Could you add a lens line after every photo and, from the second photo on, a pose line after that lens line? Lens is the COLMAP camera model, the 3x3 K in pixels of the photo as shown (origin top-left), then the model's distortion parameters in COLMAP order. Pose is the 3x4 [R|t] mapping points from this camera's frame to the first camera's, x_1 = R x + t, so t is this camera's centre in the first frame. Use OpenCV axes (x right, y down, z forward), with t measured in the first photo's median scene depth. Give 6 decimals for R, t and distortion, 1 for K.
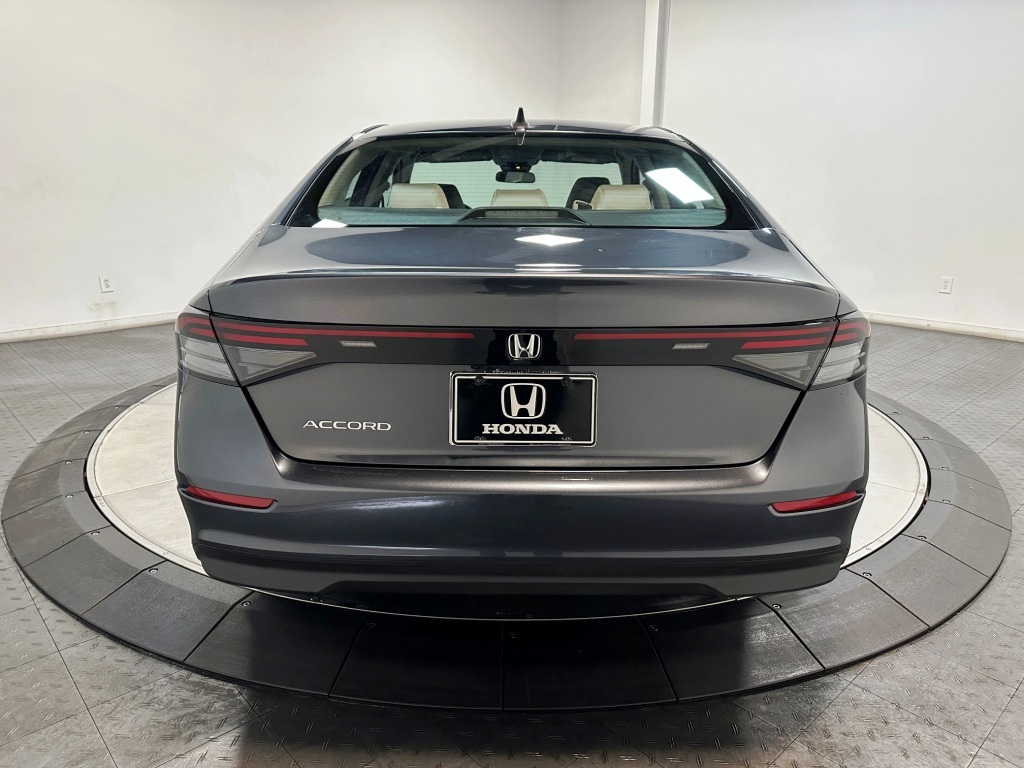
lens RADIAL K [[733.2, 0, 514.2], [0, 733.2, 385.8], [0, 0, 1]] dist [-0.002650, -0.004335]
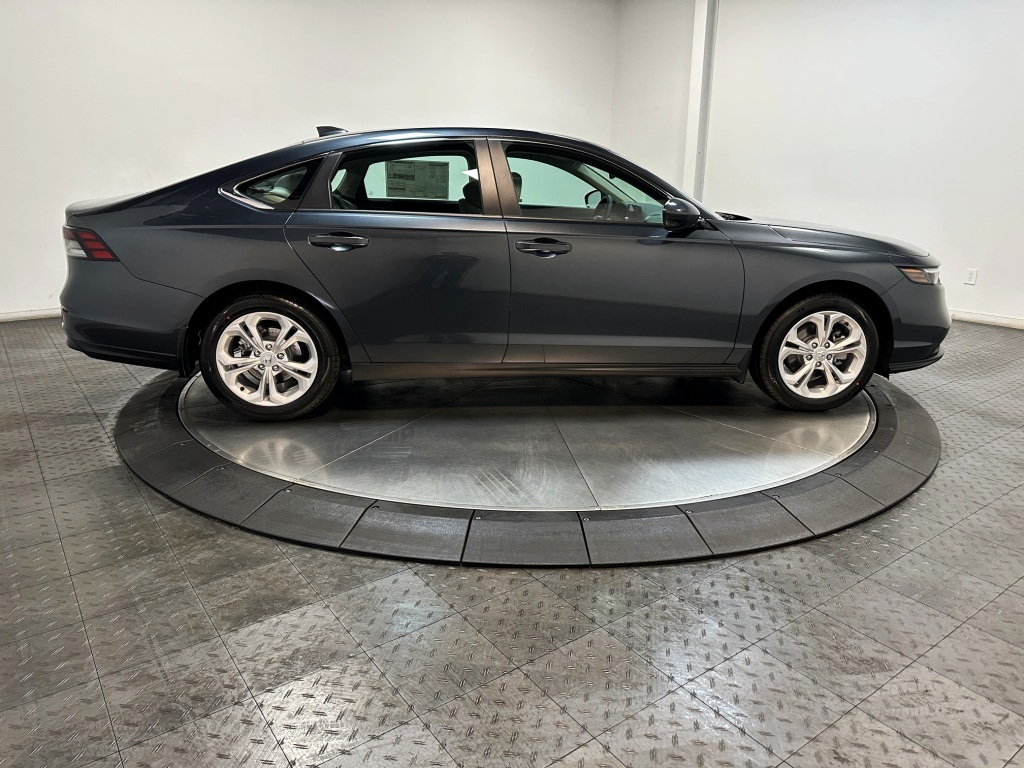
lens RADIAL K [[723.8, 0, 512.0], [0, 723.8, 384.0], [0, 0, 1]] dist [0.042495, -0.058006]
pose [[0.993683, 0.032966, -0.107276, 0.199626], [-0.032581, 0.999455, 0.005339, 0.092240], [0.107393, -0.001810, 0.994215, -0.309670]]
